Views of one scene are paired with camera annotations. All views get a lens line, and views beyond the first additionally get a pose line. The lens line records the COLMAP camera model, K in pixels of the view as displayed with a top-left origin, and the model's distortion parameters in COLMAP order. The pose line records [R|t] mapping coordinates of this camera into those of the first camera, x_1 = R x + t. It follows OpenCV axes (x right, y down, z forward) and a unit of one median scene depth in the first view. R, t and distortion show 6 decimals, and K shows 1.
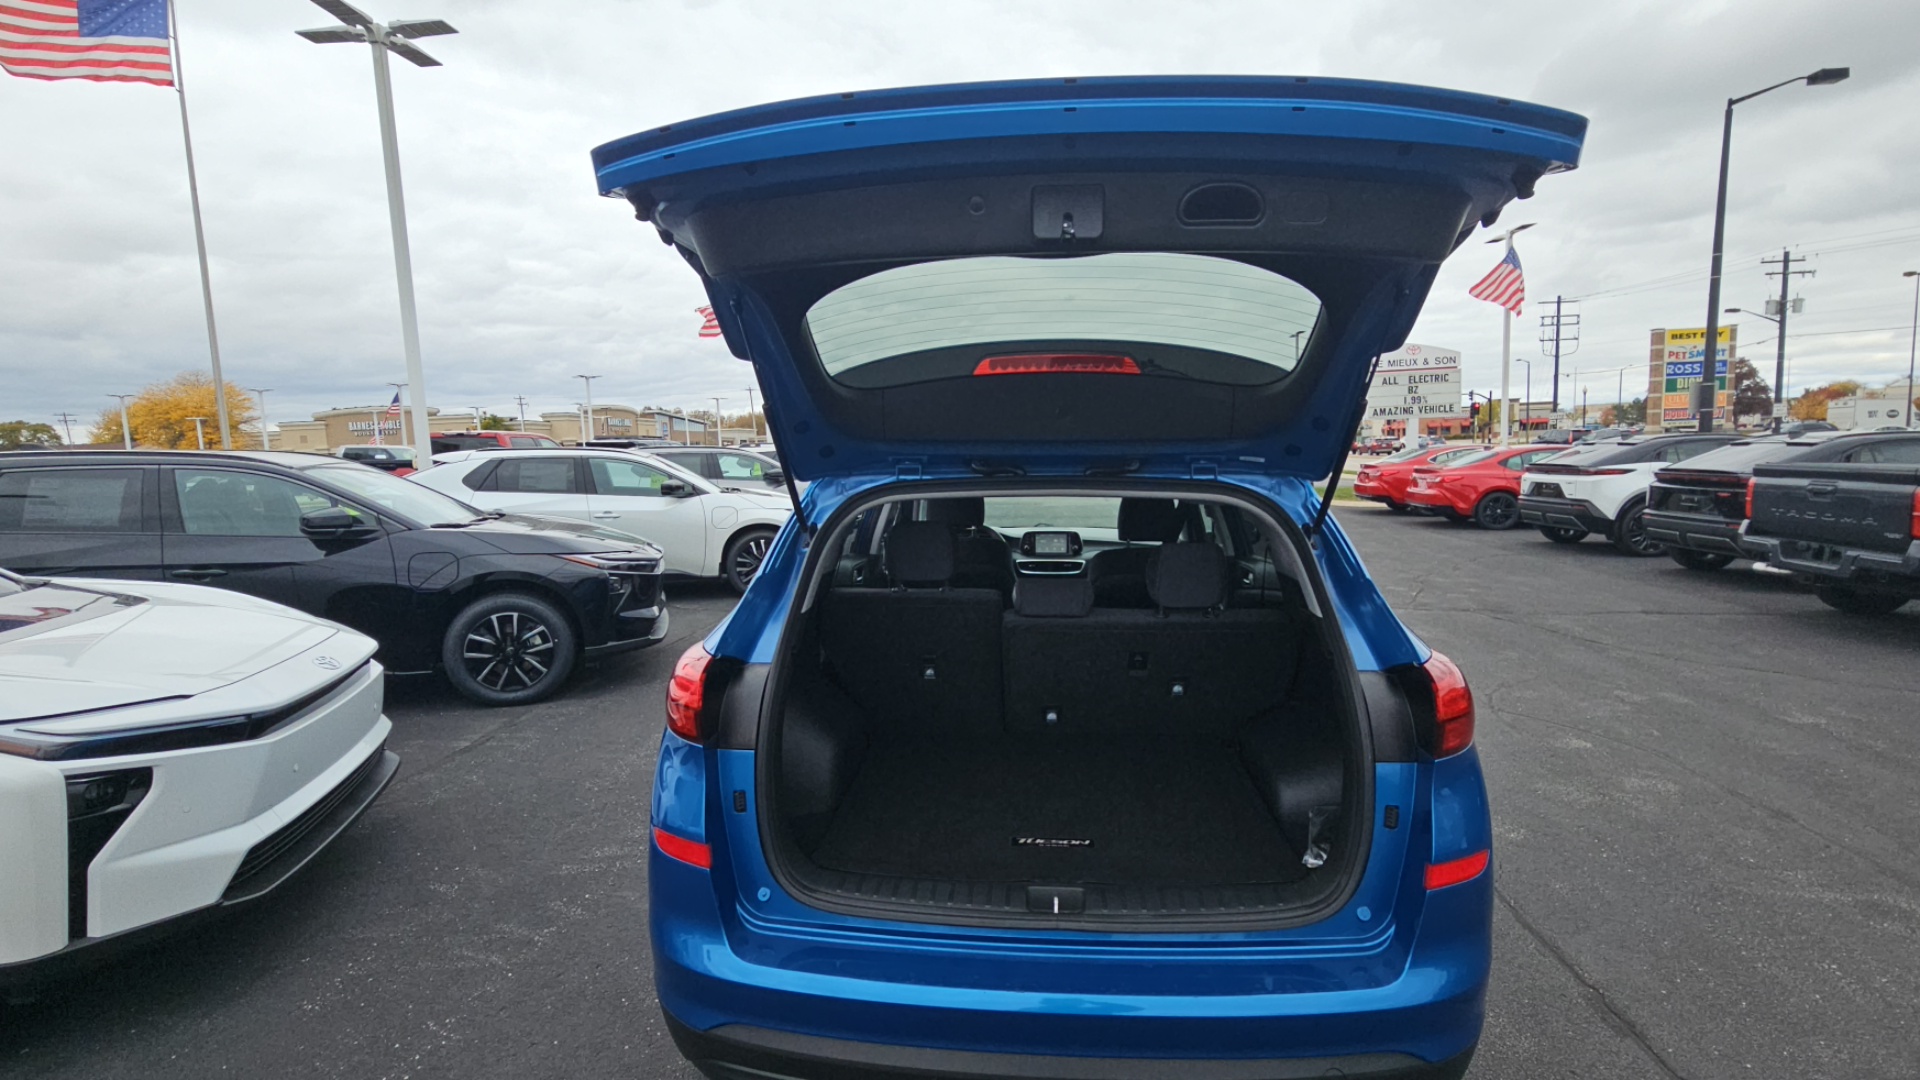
lens RADIAL K [[859.4, 0, 971.7], [0, 859.4, 549.2], [0, 0, 1]] dist [0.007898, -0.006654]
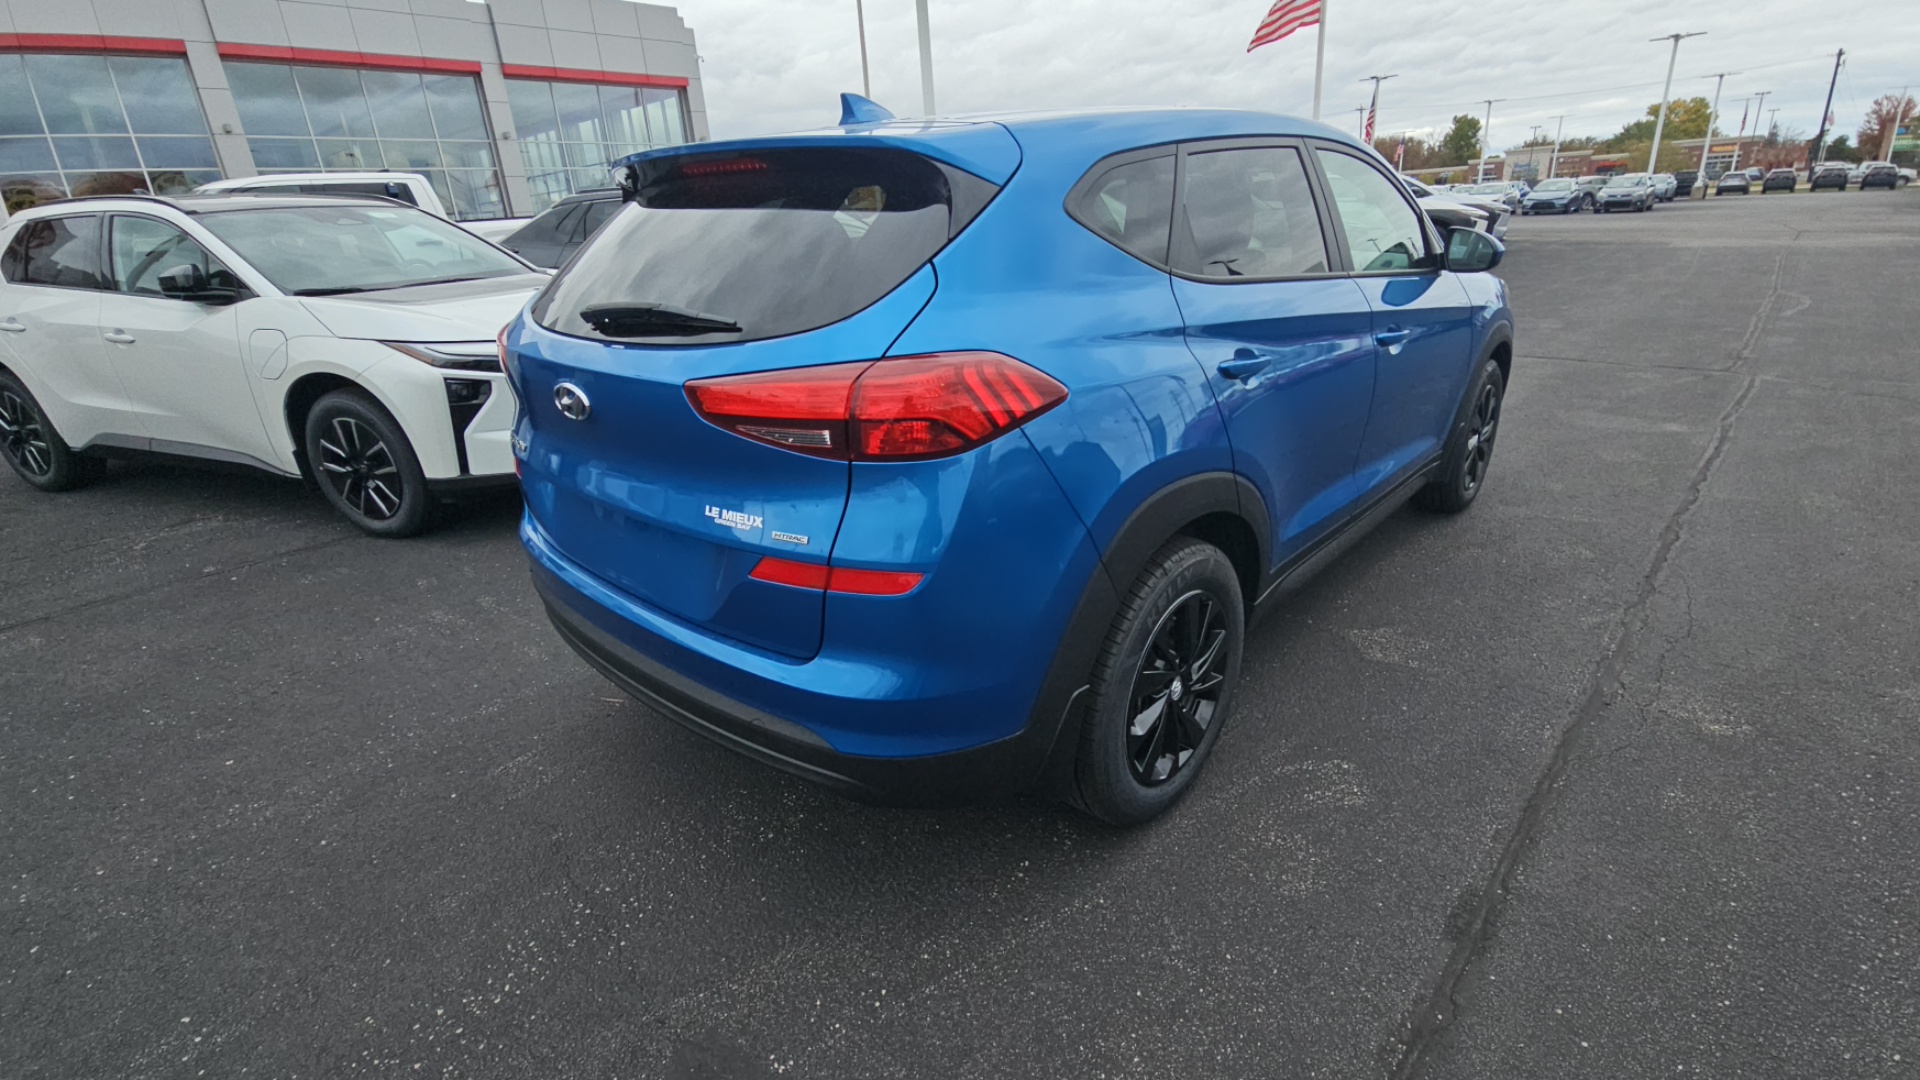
lens RADIAL K [[859.4, 0, 970.1], [0, 859.4, 539.9], [0, 0, 1]] dist [0.007898, -0.006654]
pose [[0.794439, 0.206137, -0.571292, 0.212668], [-0.043624, 0.957577, 0.284855, 0.010523], [0.605775, -0.201378, 0.769729, 0.065445]]
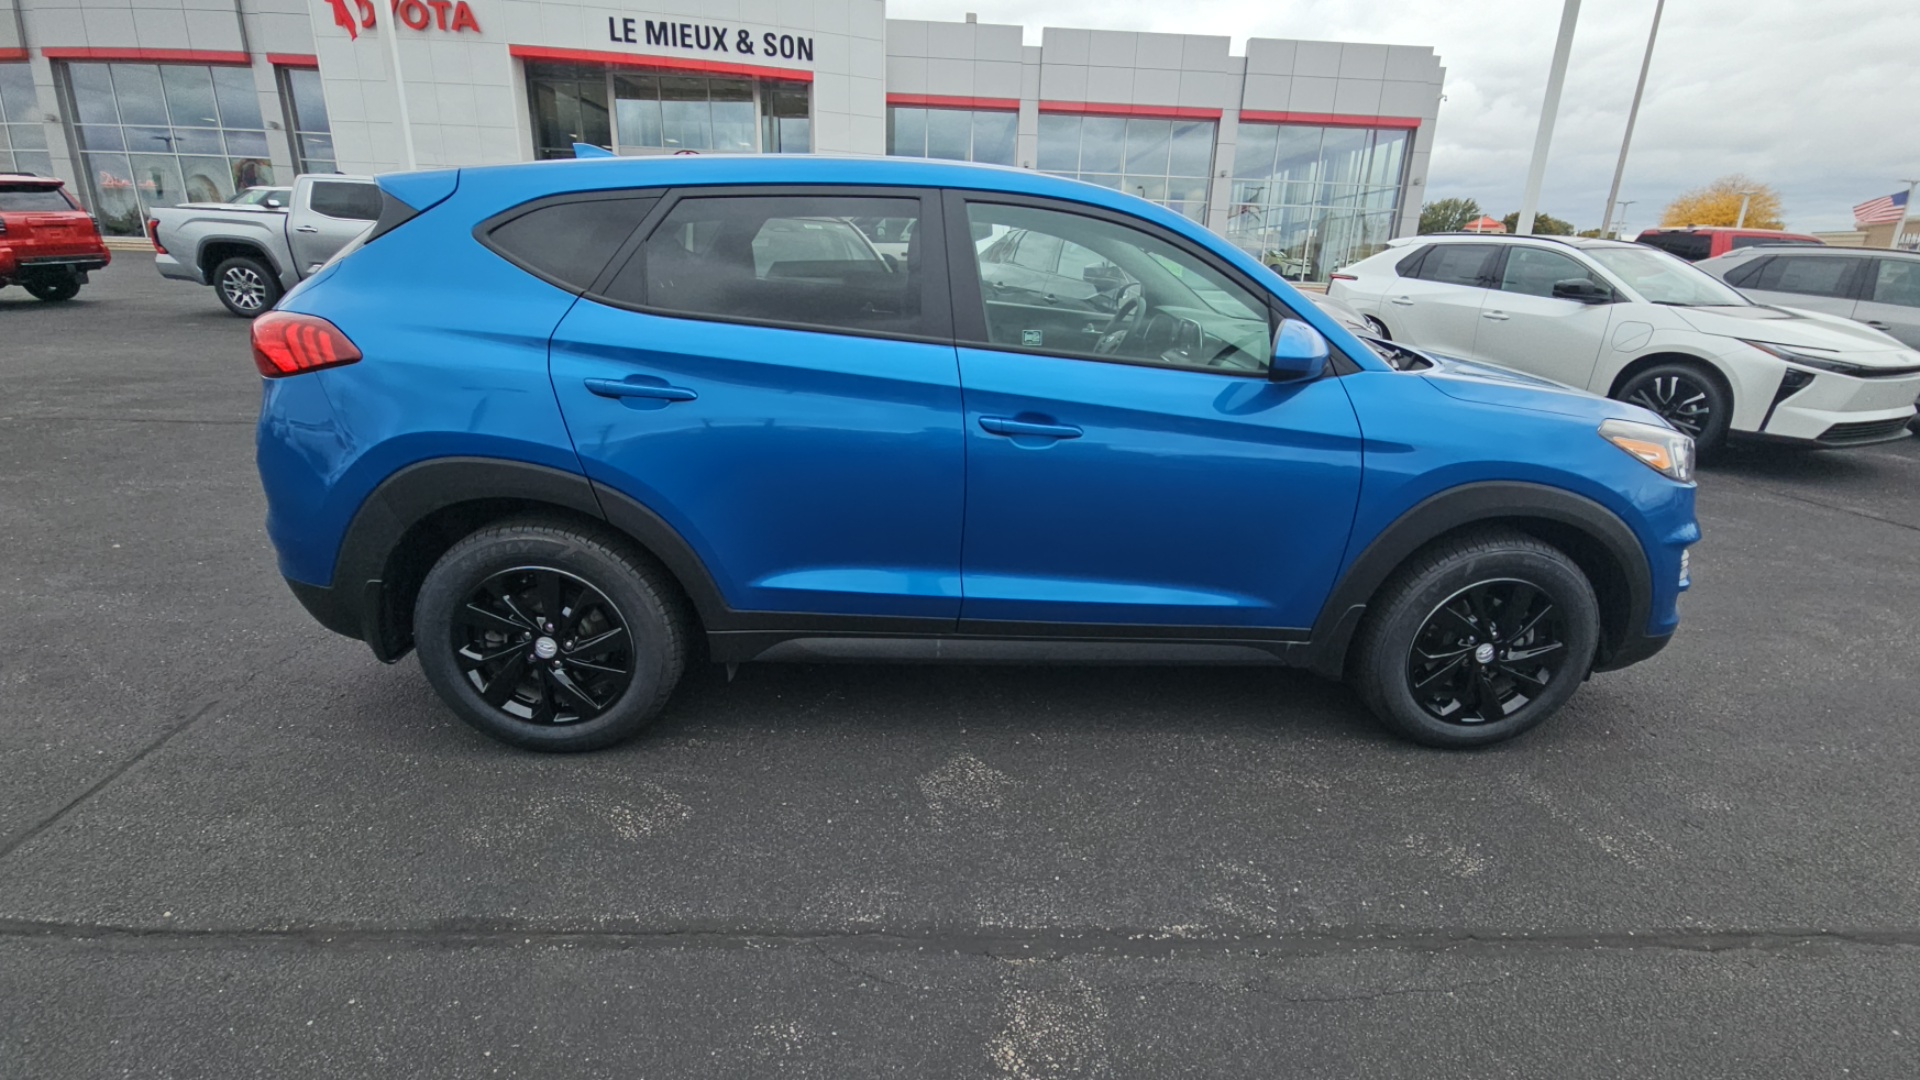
lens RADIAL K [[859.4, 0, 971.6], [0, 859.4, 534.4], [0, 0, 1]] dist [0.007898, -0.006654]
pose [[0.130159, 0.338947, -0.931758, 0.390907], [-0.155142, 0.935139, 0.318505, -0.027162], [0.979280, 0.103099, 0.174302, 0.354785]]
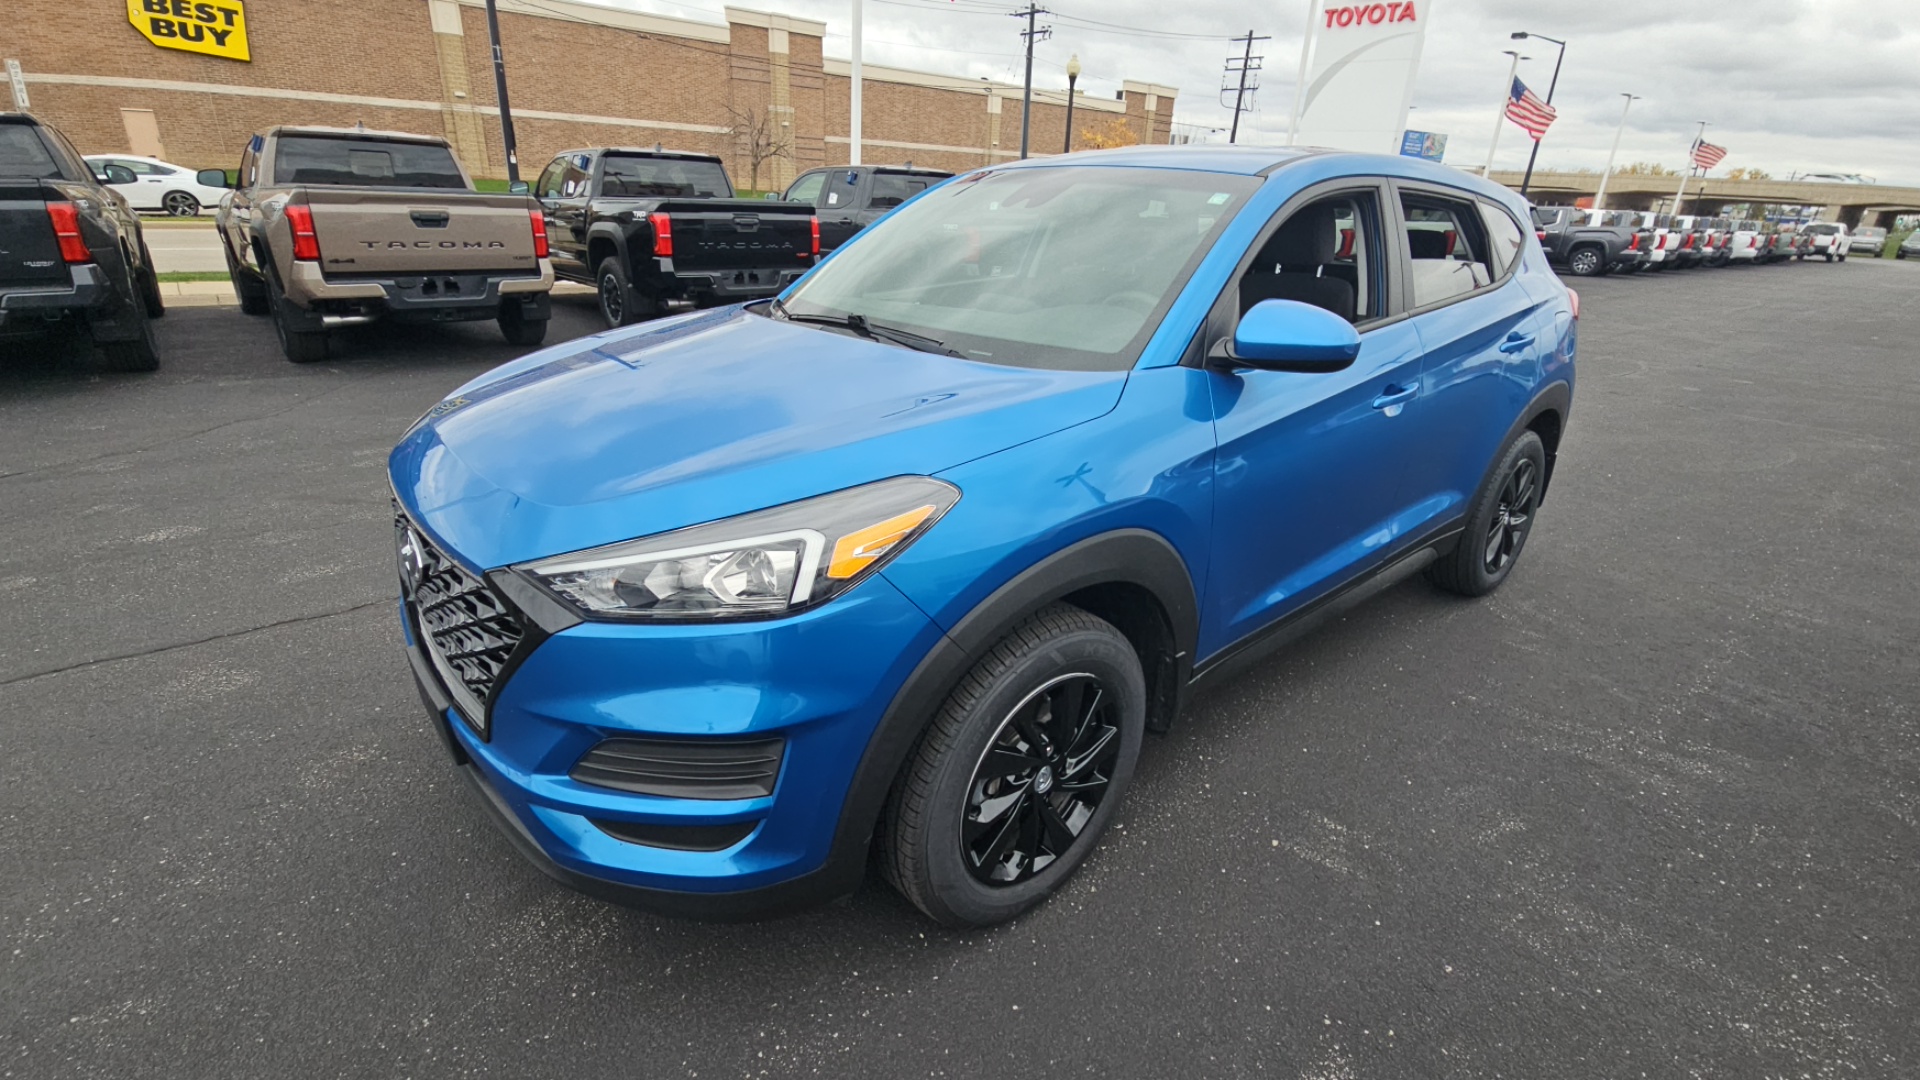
lens RADIAL K [[859.4, 0, 978.9], [0, 859.4, 547.6], [0, 0, 1]] dist [0.007898, -0.006654]
pose [[-0.733356, -0.267611, 0.624959, -0.148814], [0.054003, 0.893431, 0.445942, -0.067637], [-0.677697, 0.360784, -0.640751, 0.736763]]
